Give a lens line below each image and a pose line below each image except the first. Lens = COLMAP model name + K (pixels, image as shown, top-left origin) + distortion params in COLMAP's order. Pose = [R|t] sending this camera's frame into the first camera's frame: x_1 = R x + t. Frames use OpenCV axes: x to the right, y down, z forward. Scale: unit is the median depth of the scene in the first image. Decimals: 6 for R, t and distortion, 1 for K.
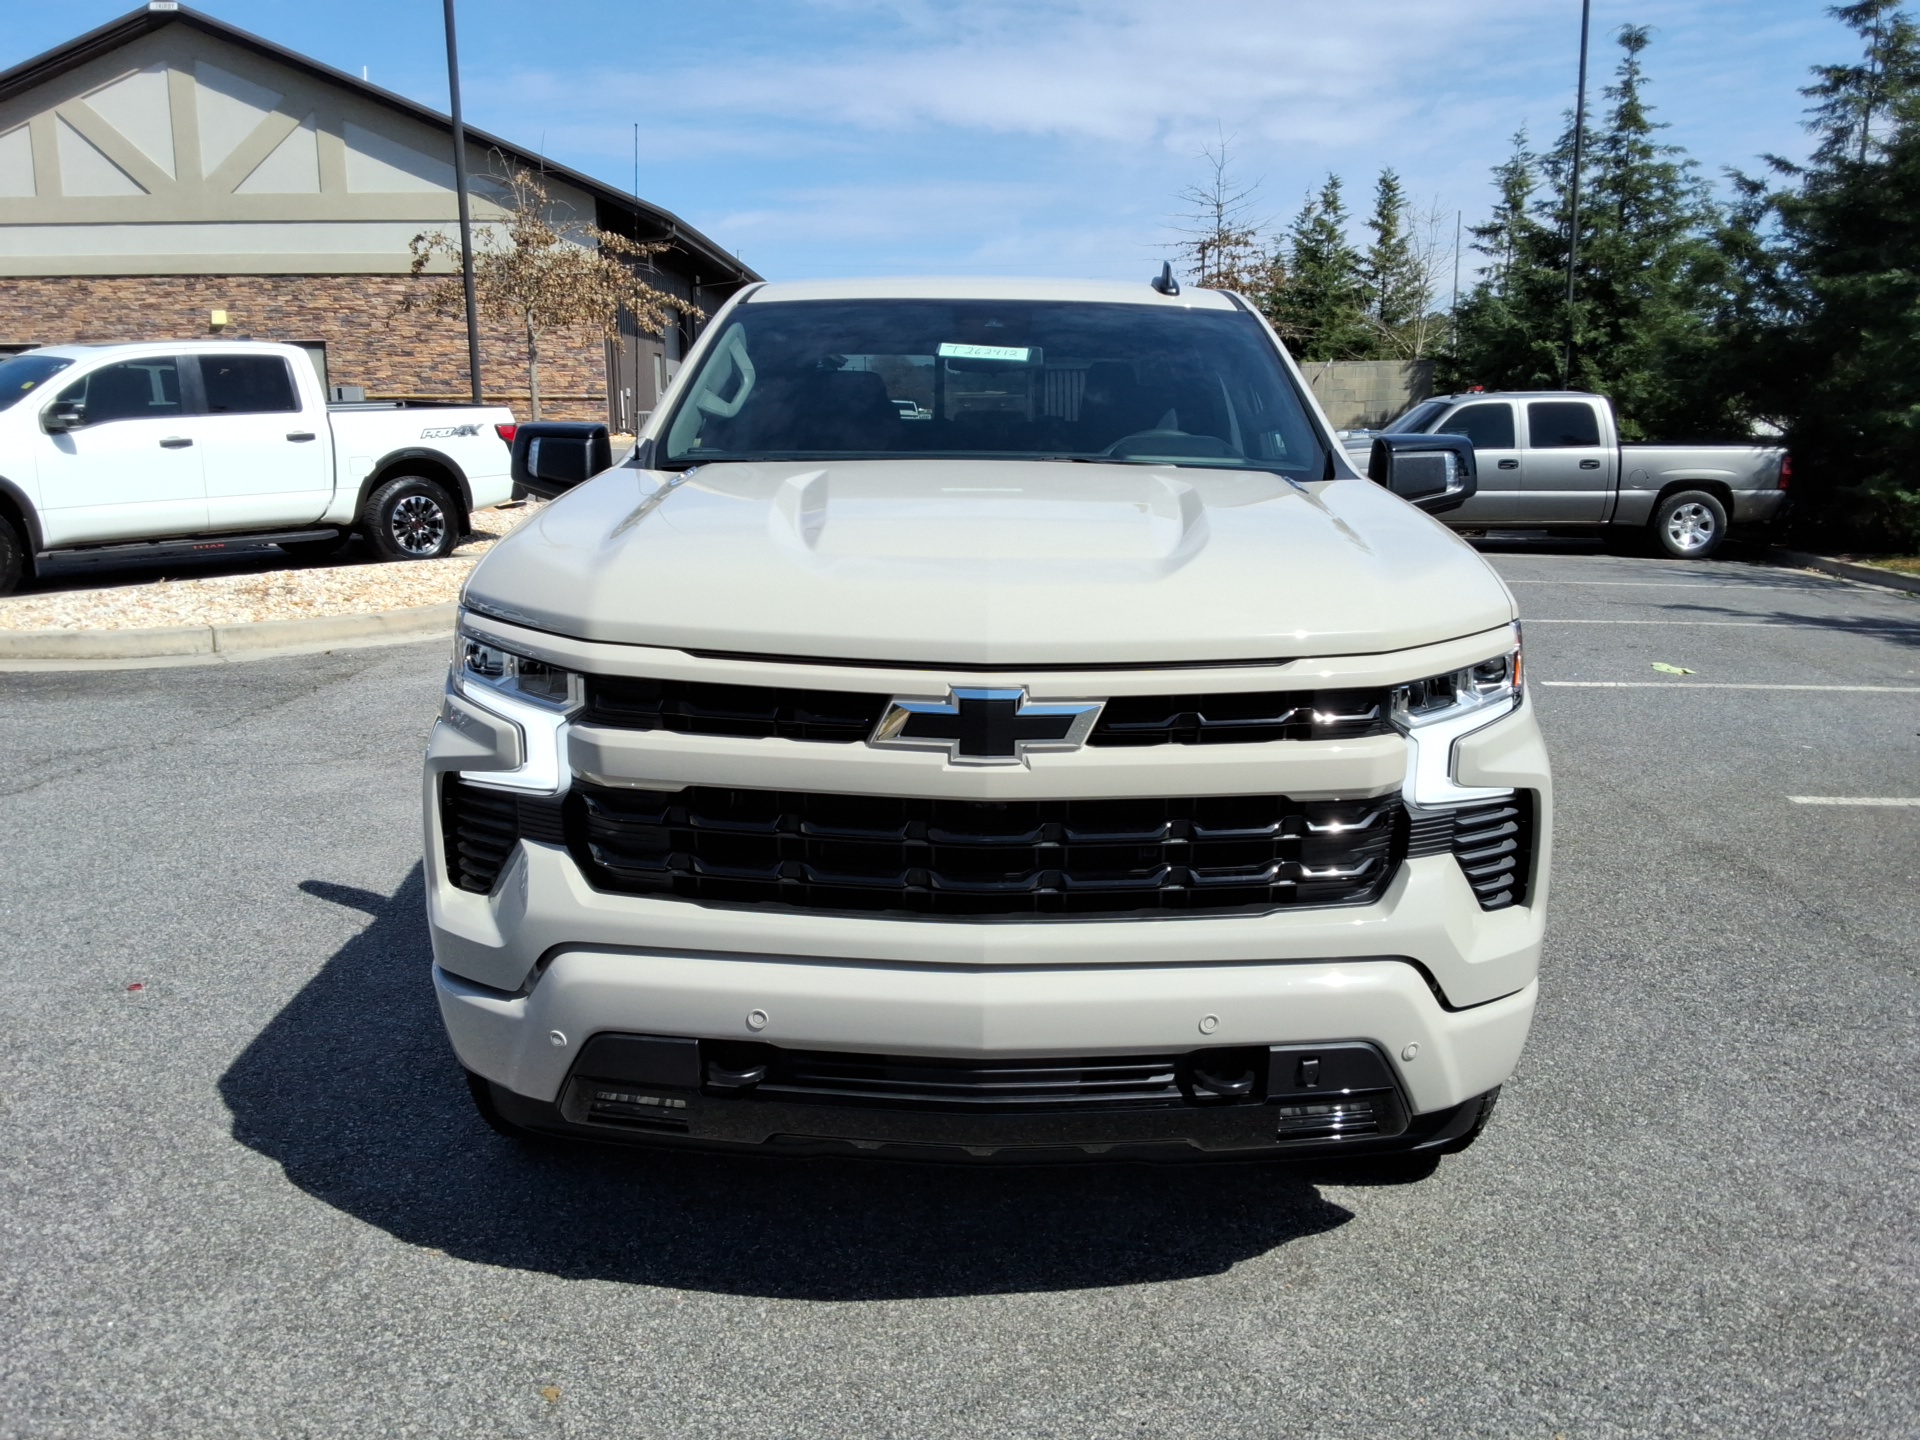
lens RADIAL K [[1536.7, 0, 977.0], [0, 1536.7, 718.4], [0, 0, 1]] dist [0.103760, -0.154181]
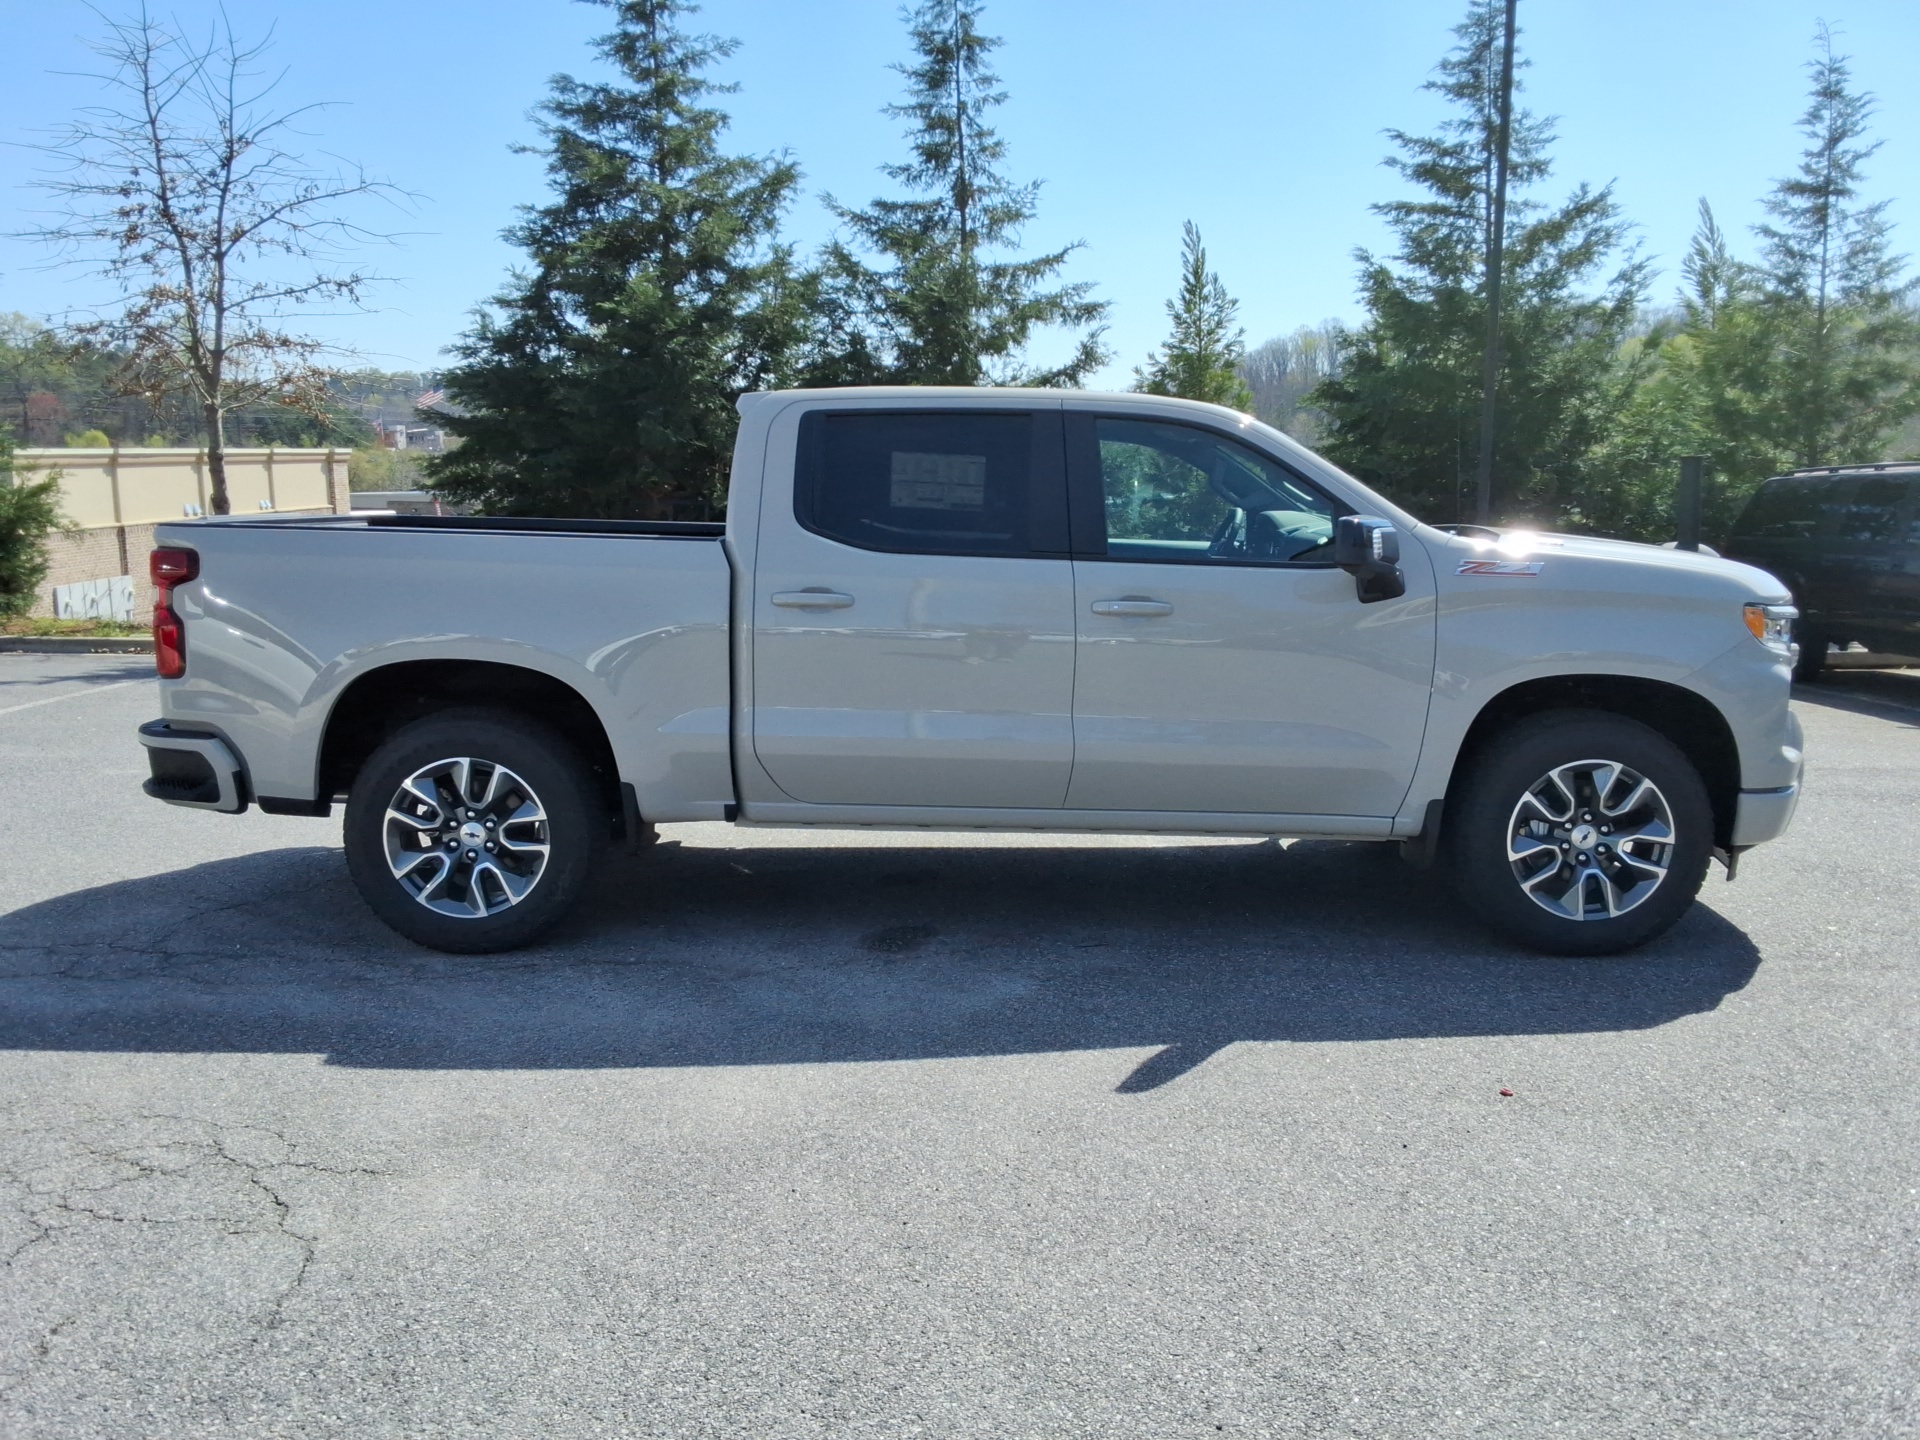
lens RADIAL K [[1536.7, 0, 972.1], [0, 1536.7, 717.8], [0, 0, 1]] dist [0.103760, -0.154181]
pose [[-0.003351, -0.163233, 0.986582, -0.234359], [0.189063, 0.968691, 0.160915, -0.045038], [-0.981959, 0.187066, 0.027615, 0.199661]]
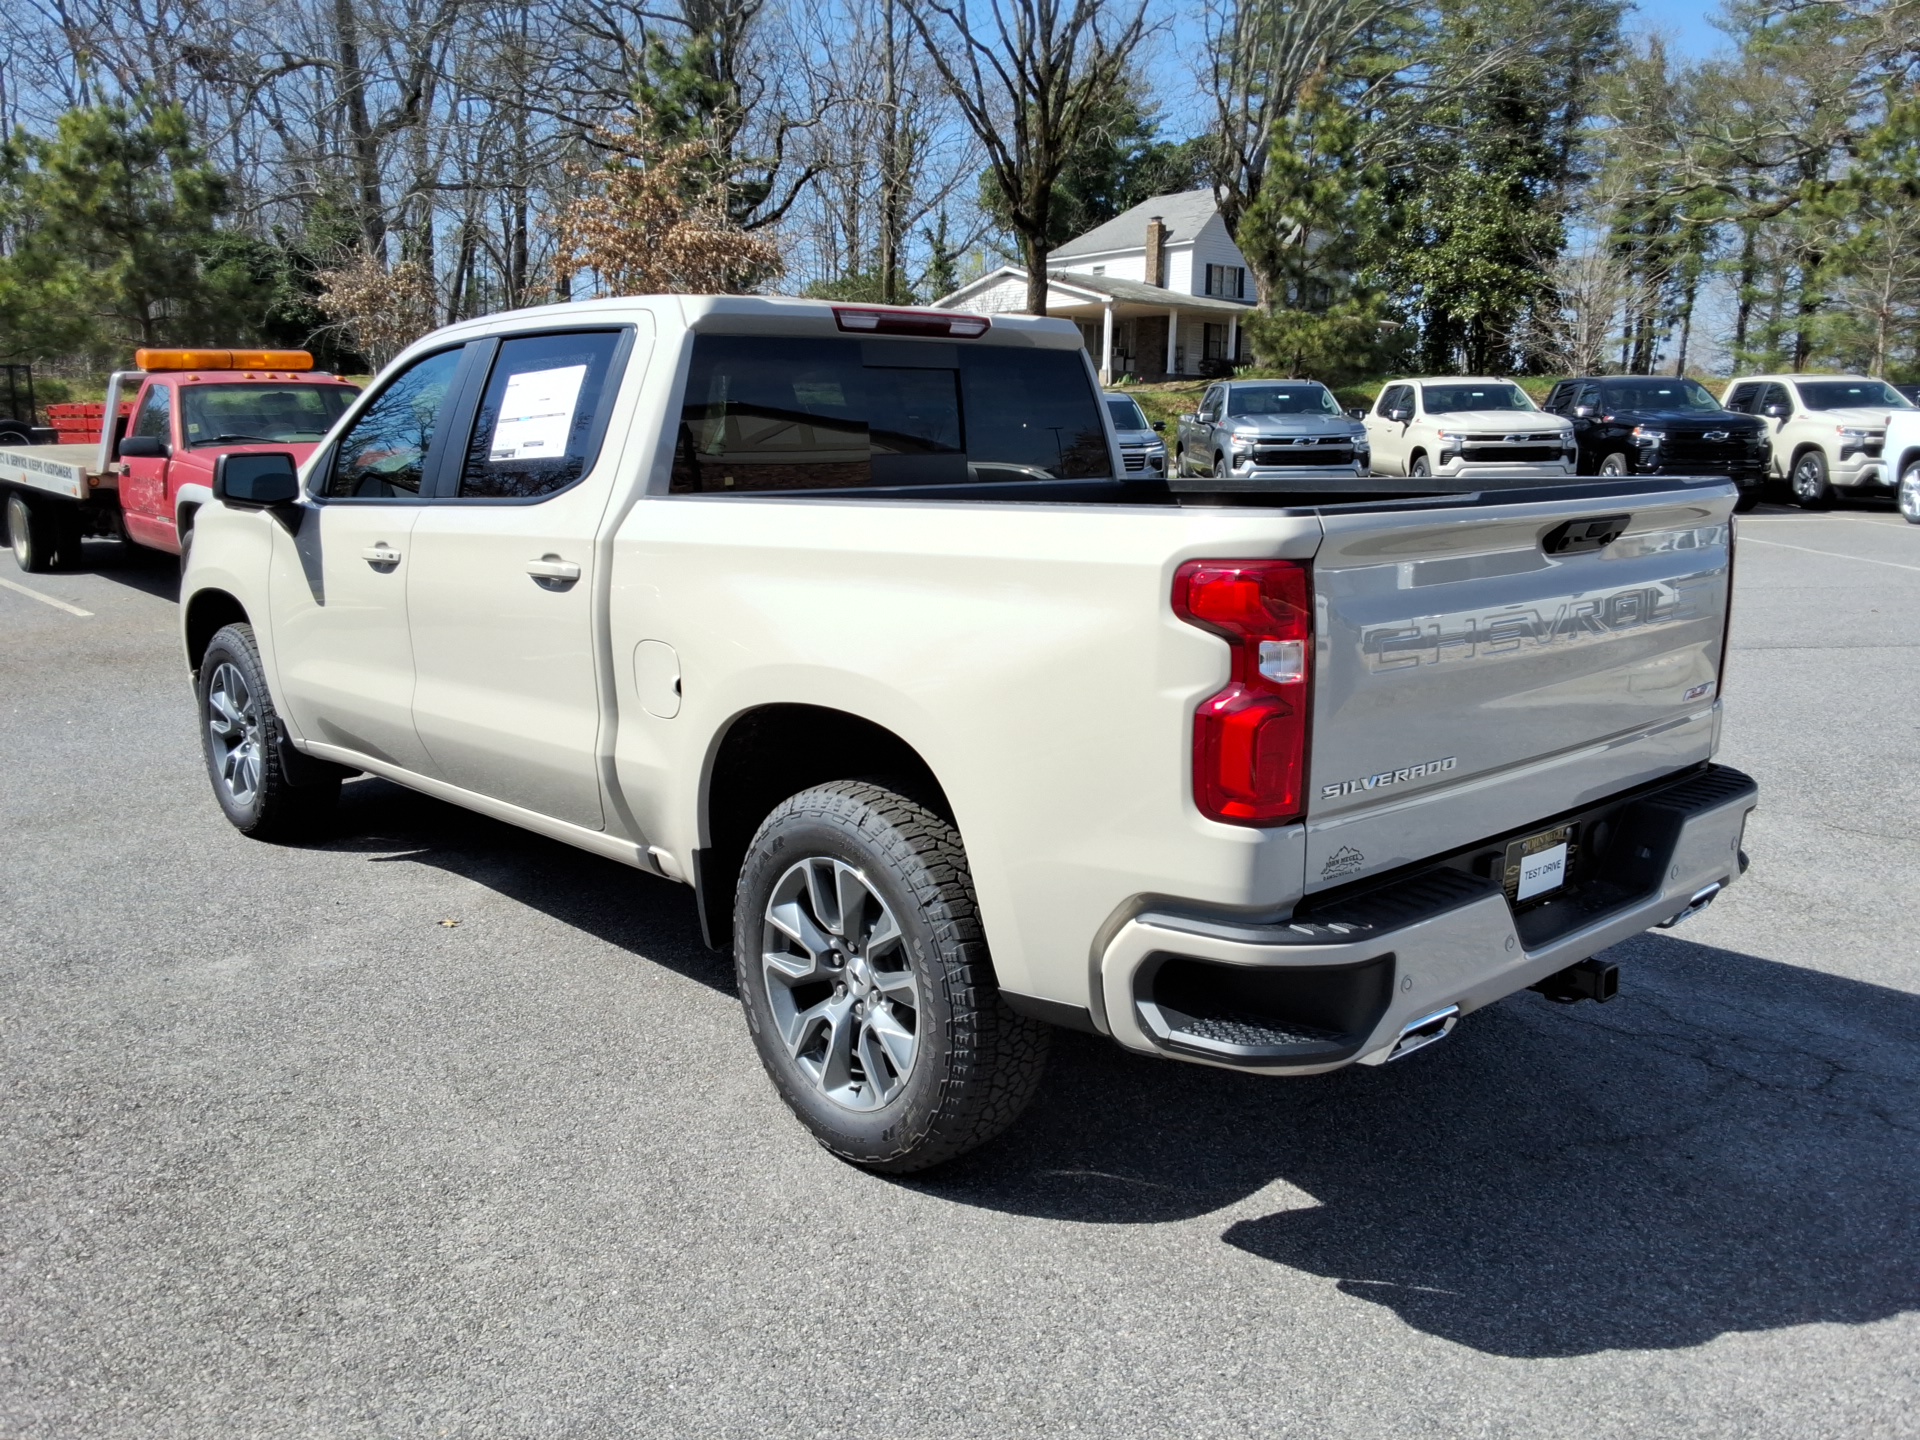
lens RADIAL K [[1536.7, 0, 958.2], [0, 1536.7, 709.3], [0, 0, 1]] dist [0.103760, -0.154181]
pose [[-0.732433, 0.111565, -0.671636, 0.115924], [-0.136202, 0.942532, 0.305094, -0.070390], [0.667076, 0.314939, -0.675147, 0.358876]]
